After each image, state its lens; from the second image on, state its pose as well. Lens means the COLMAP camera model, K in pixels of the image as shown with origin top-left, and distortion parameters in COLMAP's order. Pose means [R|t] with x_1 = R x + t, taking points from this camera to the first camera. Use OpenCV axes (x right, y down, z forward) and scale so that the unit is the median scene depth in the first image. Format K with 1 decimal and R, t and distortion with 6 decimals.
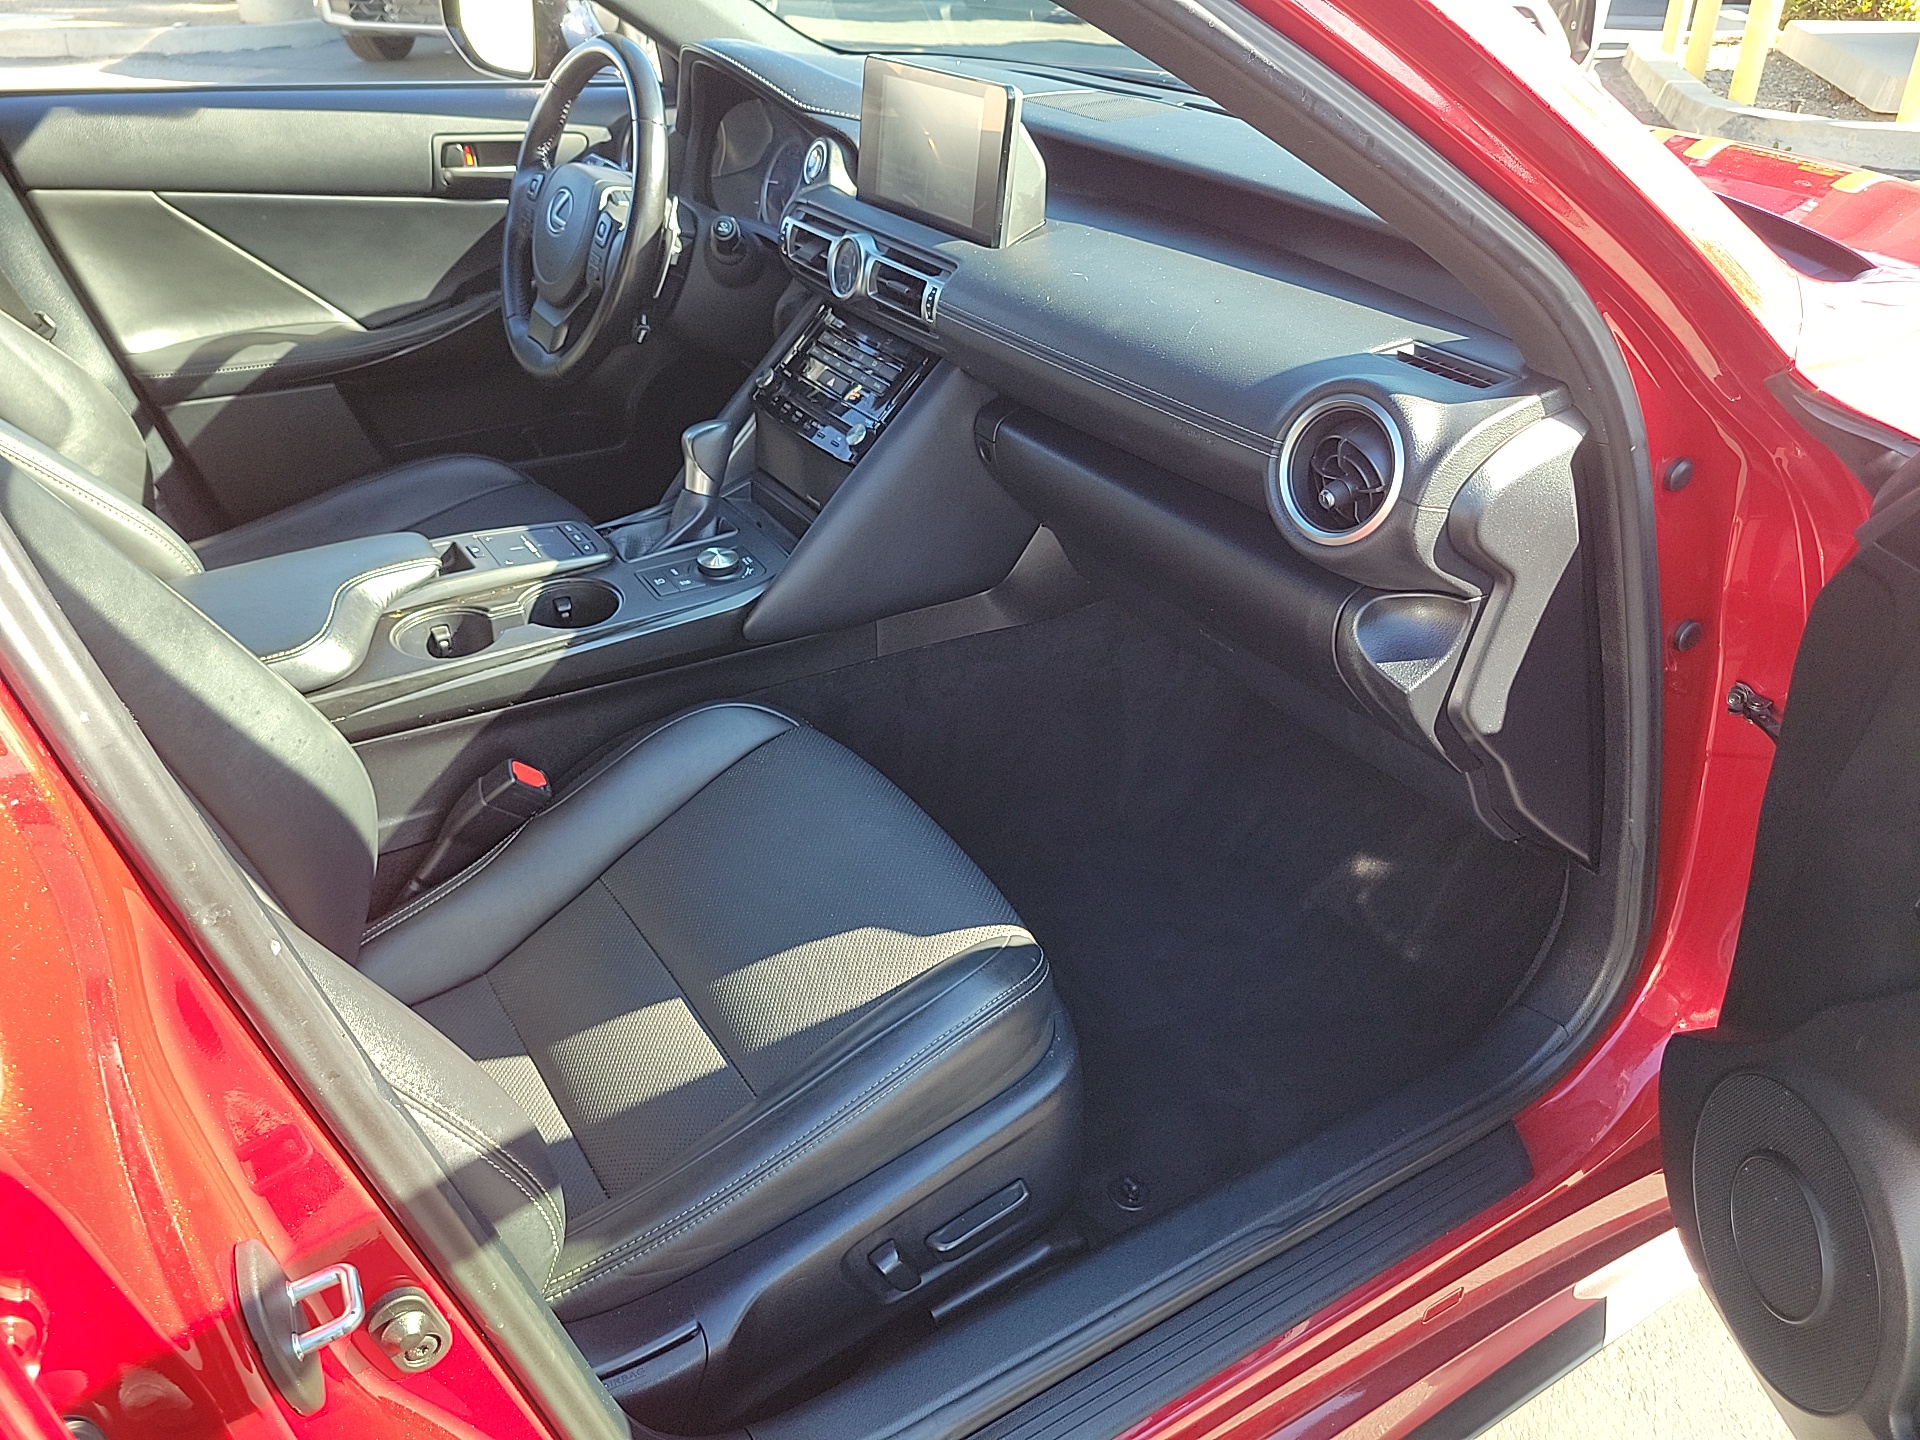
lens RADIAL K [[1558.0, 0, 917.4], [0, 1558.0, 713.4], [0, 0, 1]] dist [0.026239, -0.010775]
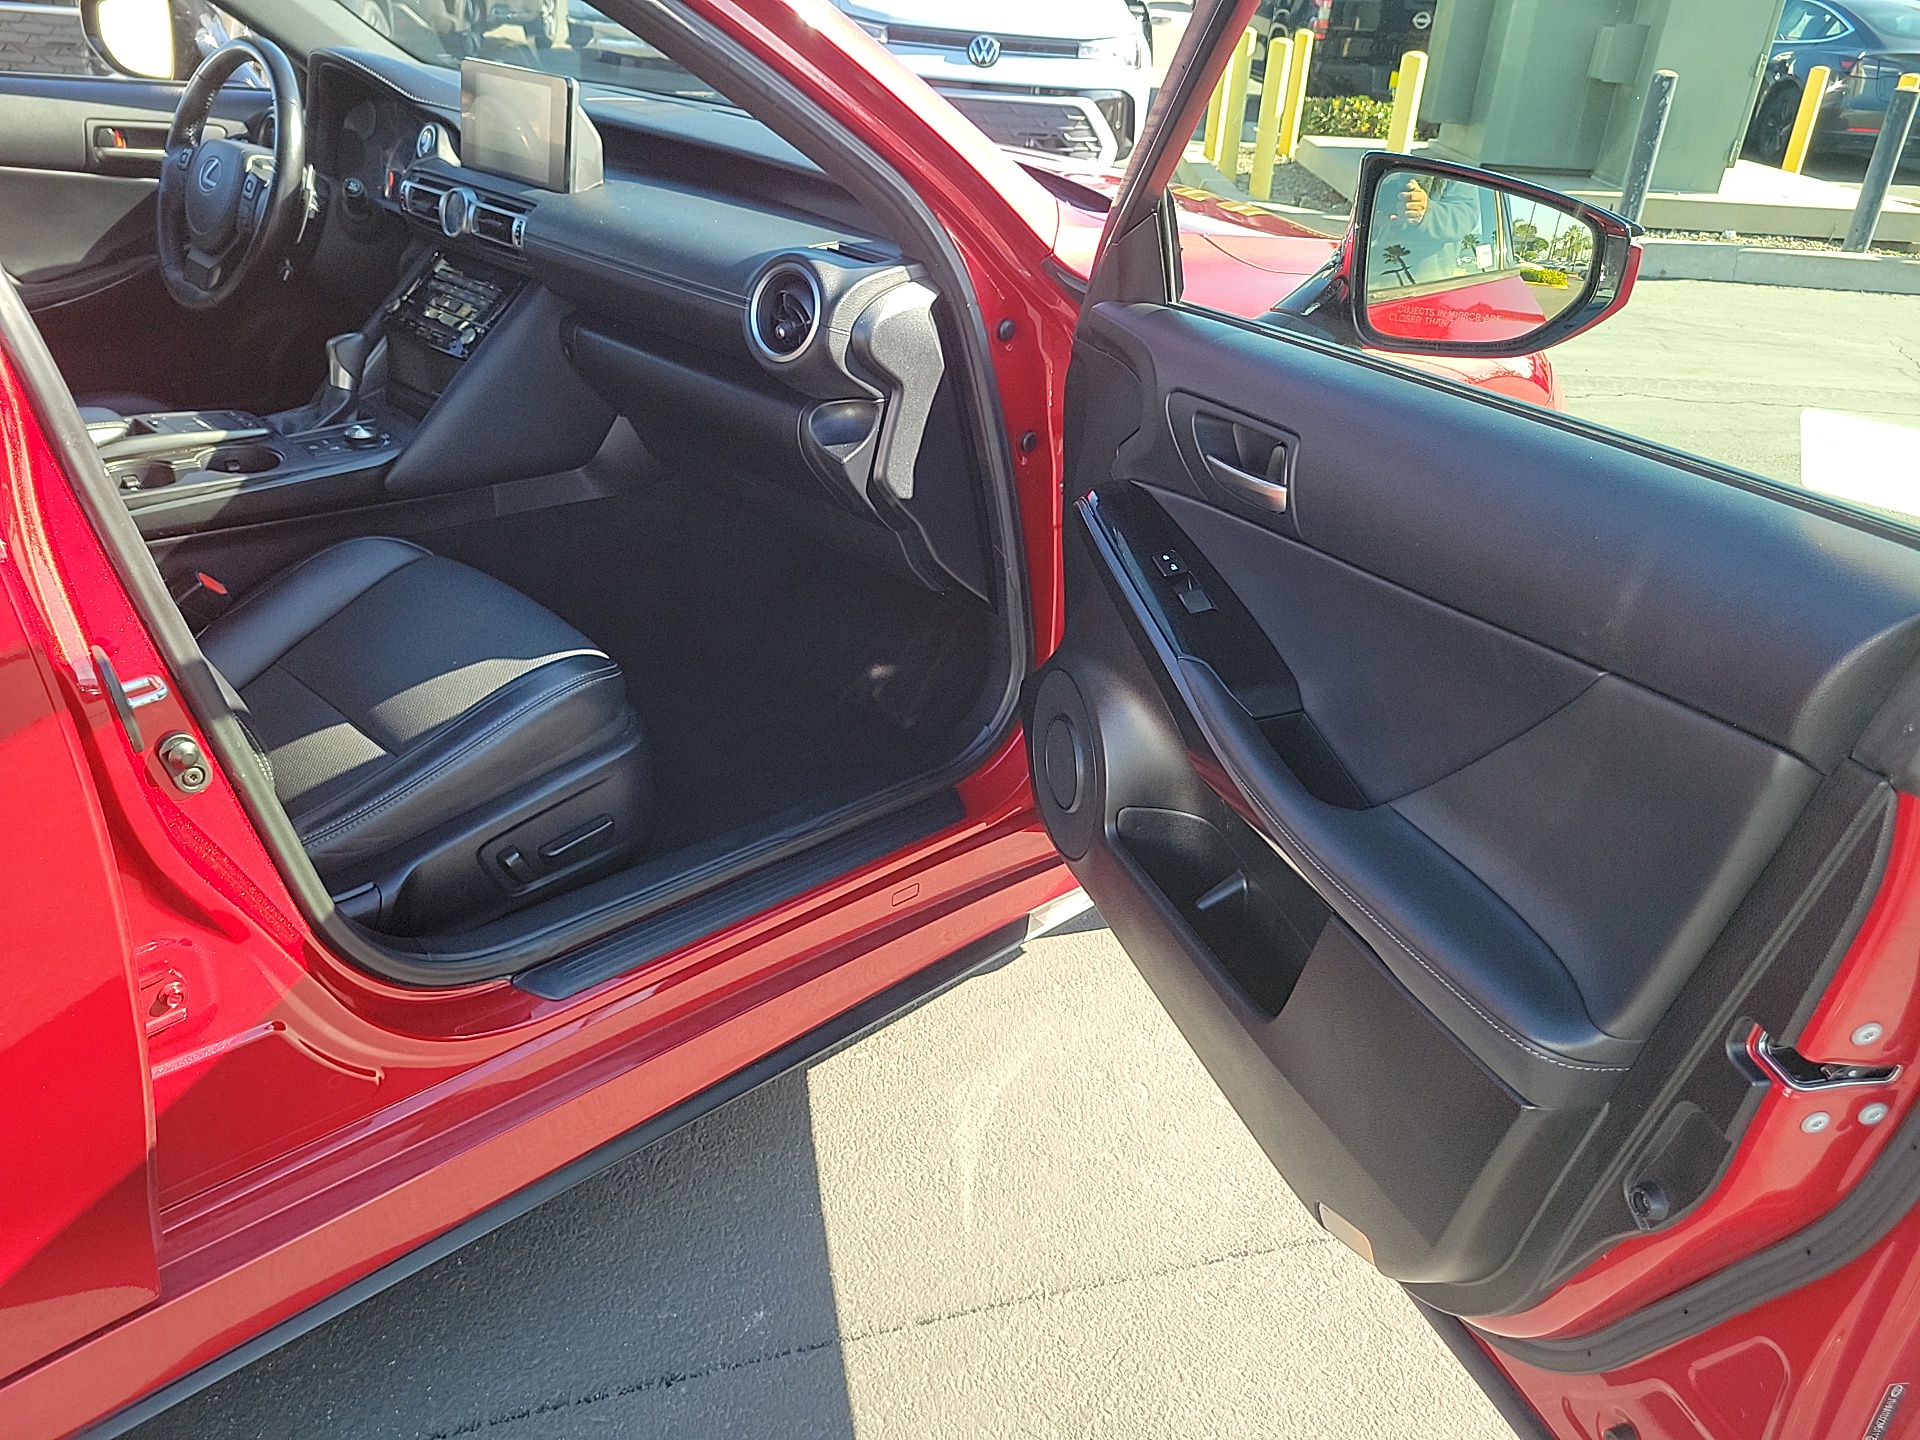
lens RADIAL K [[1558.0, 0, 956.2], [0, 1558.0, 722.3], [0, 0, 1]] dist [0.026239, -0.010775]
pose [[0.970442, -0.047456, 0.236625, 0.033644], [0.059036, 0.997368, -0.042089, 0.229674], [-0.234004, 0.054814, 0.970689, -0.370941]]
